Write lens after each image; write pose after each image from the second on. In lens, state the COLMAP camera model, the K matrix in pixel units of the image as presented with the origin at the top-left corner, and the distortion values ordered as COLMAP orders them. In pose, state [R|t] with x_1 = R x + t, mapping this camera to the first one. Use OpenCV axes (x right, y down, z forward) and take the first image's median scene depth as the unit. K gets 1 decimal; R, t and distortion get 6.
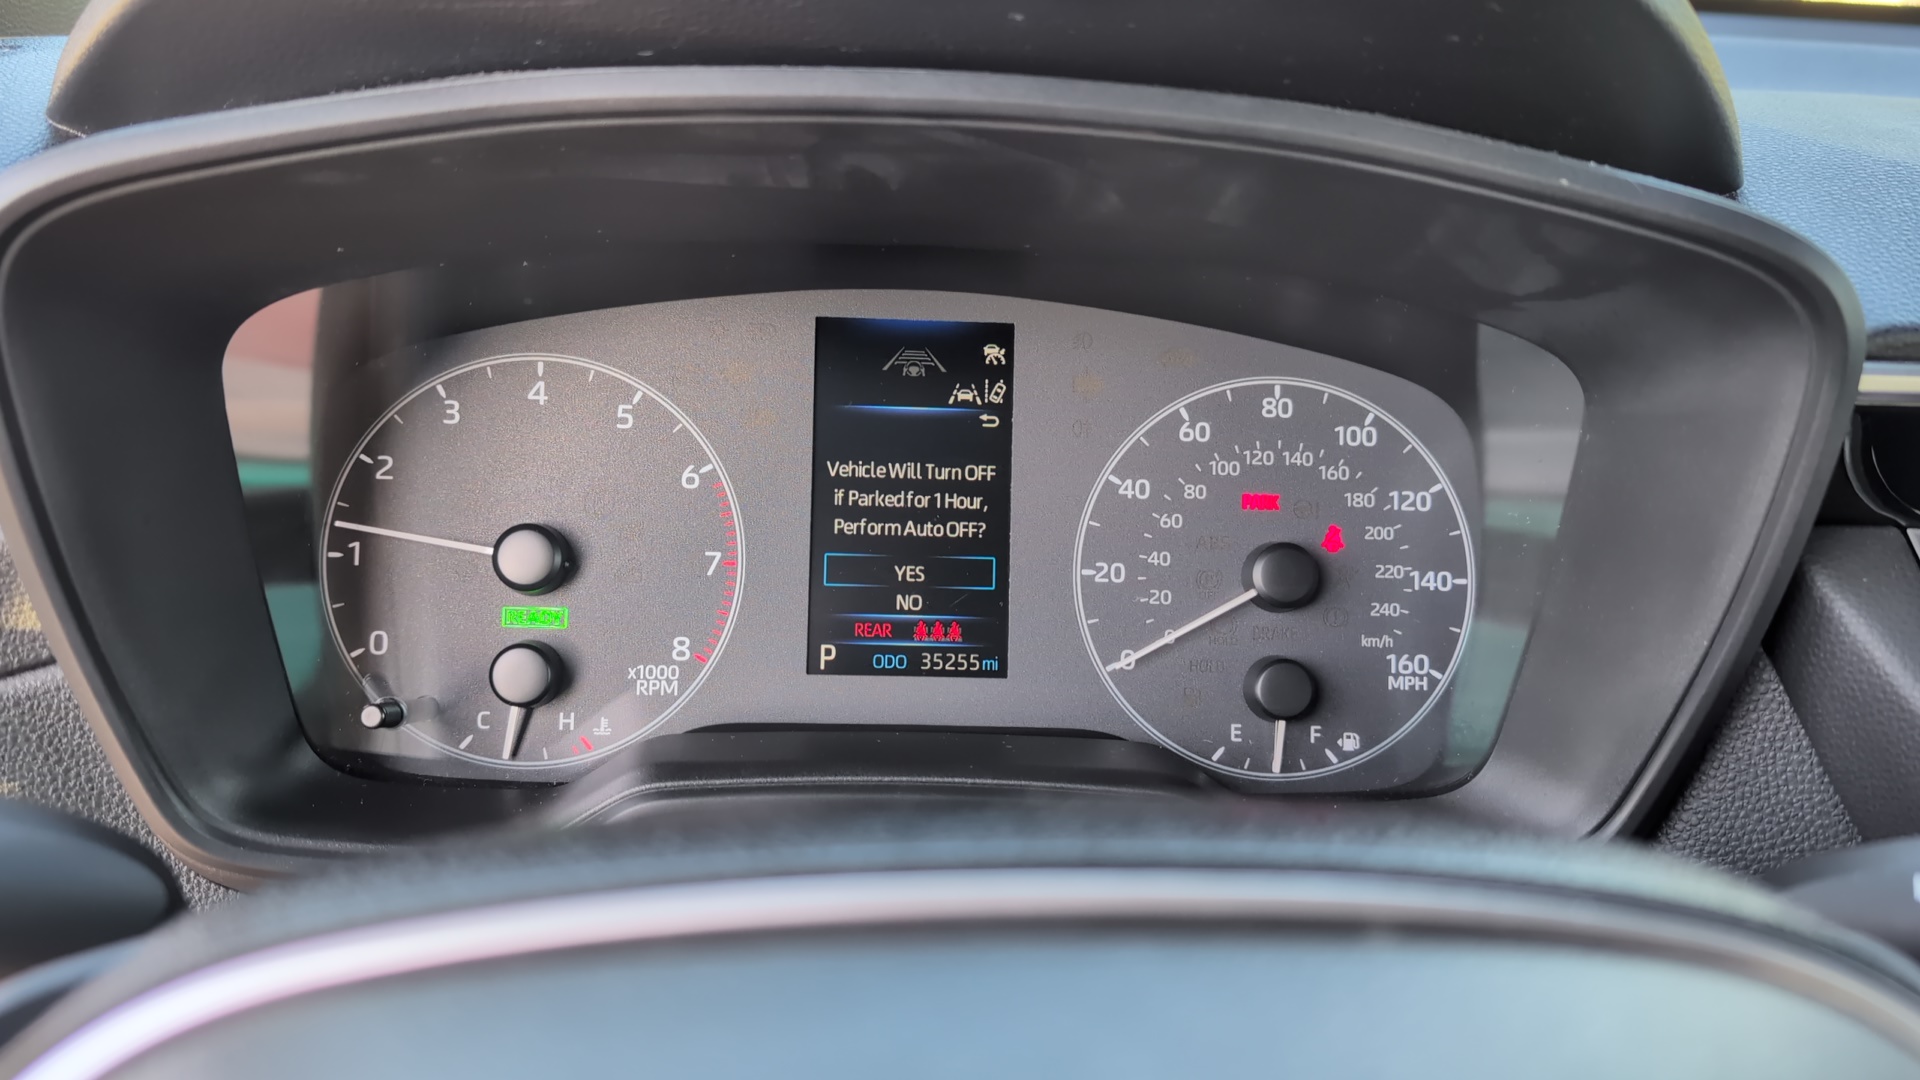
lens RADIAL K [[1627.0, 0, 963.5], [0, 1627.0, 542.0], [0, 0, 1]] dist [0.002242, 0.002154]
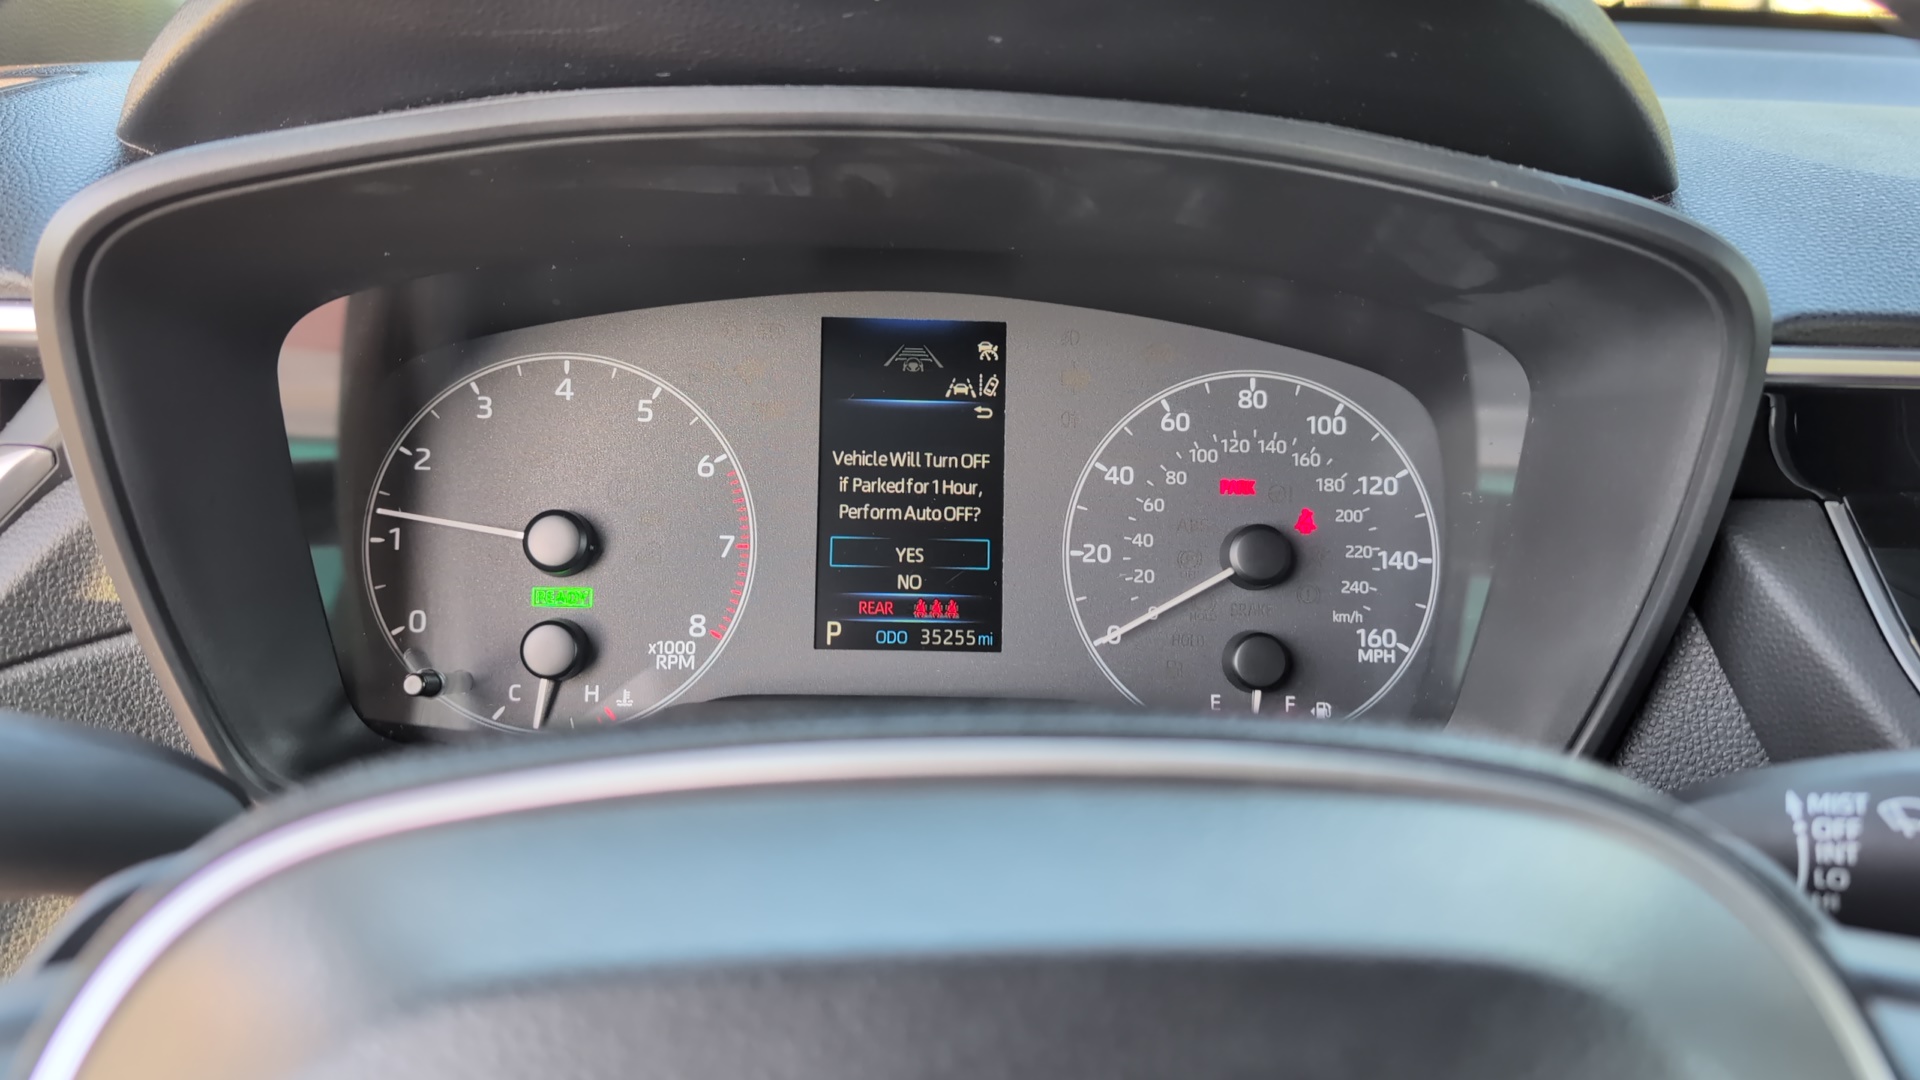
lens RADIAL K [[1624.3, 0, 960.0], [0, 1624.3, 540.0], [0, 0, 1]] dist [0.009482, -0.009575]
pose [[0.999902, -0.004537, -0.013272, 0.014345], [0.004404, 0.999940, -0.010021, 0.020535], [0.013317, 0.009961, 0.999862, -0.072353]]
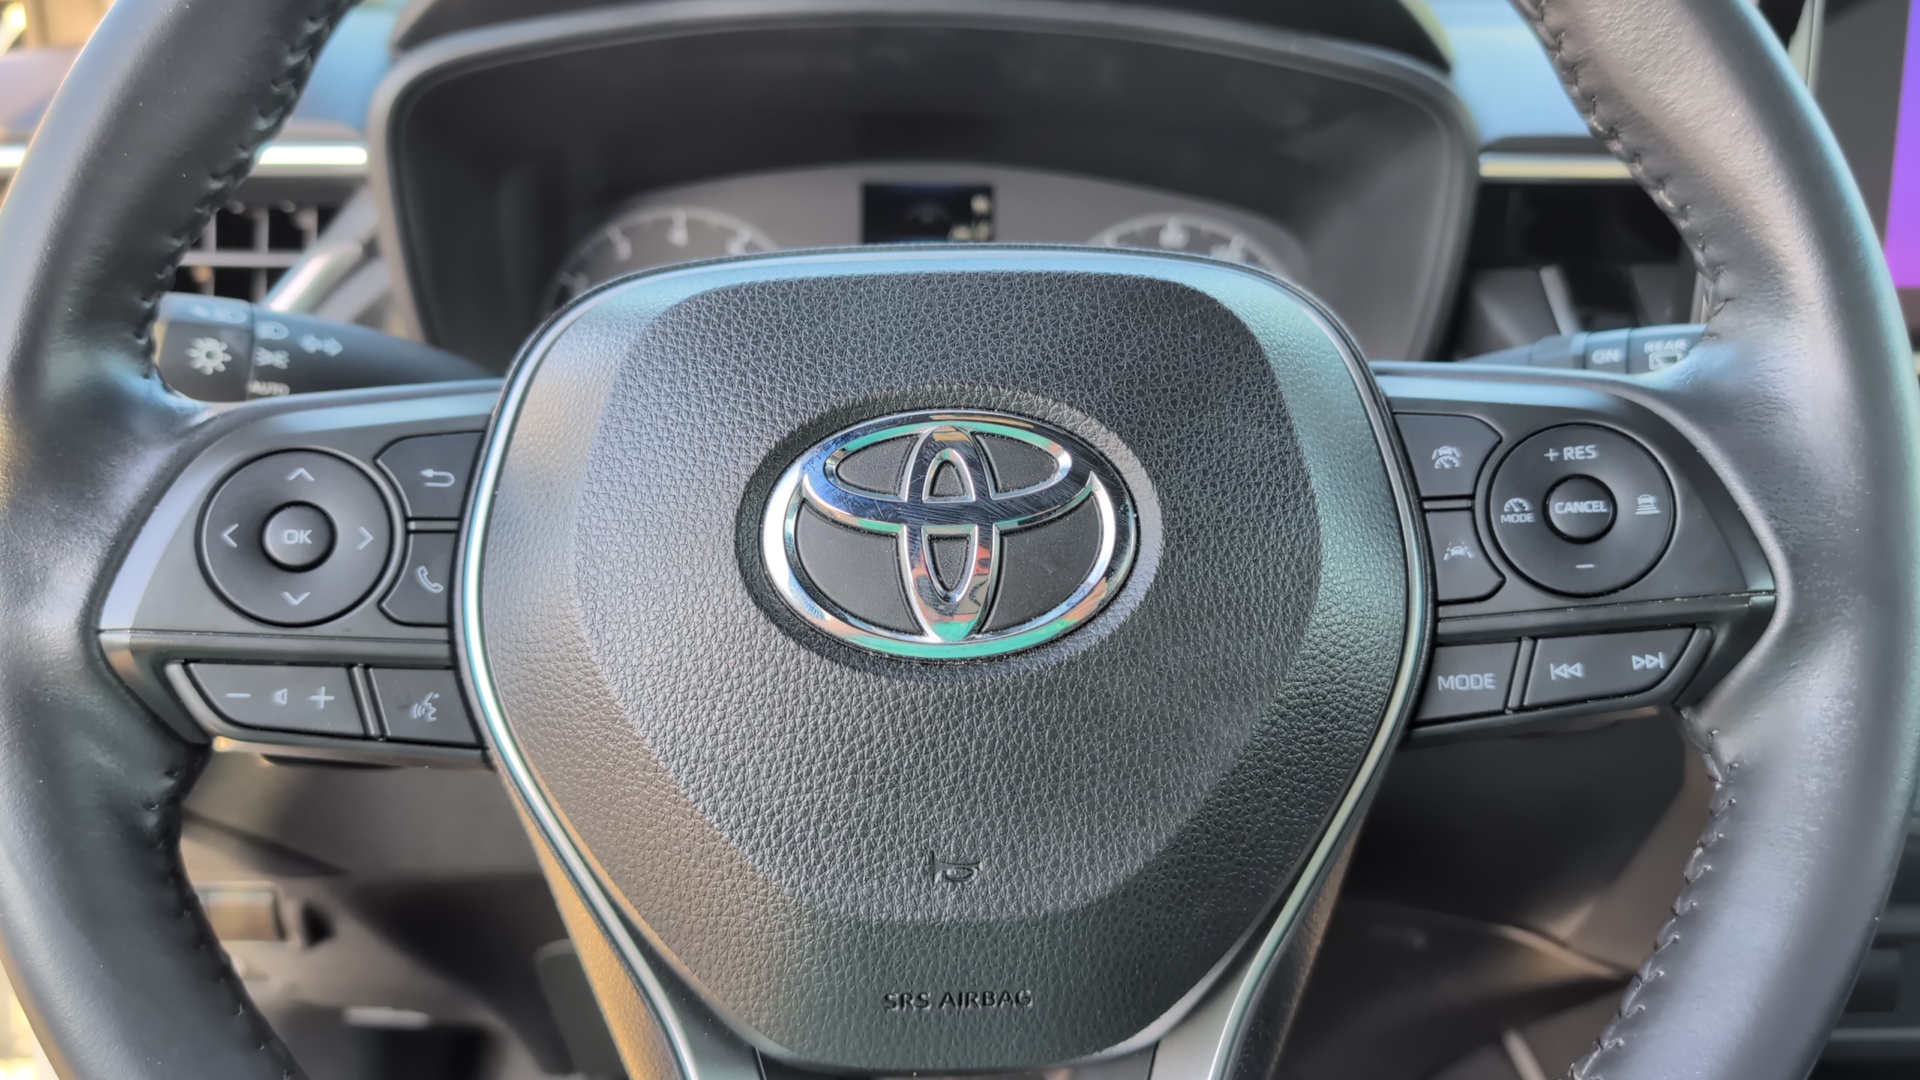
lens RADIAL K [[1588.1, 0, 932.2], [0, 1588.1, 539.4], [0, 0, 1]] dist [-0.047953, -0.001868]
pose [[0.998324, -0.005926, -0.057564, 0.056520], [0.005068, 0.999874, -0.015040, 0.217175], [0.057646, 0.014723, 0.998229, -0.452556]]
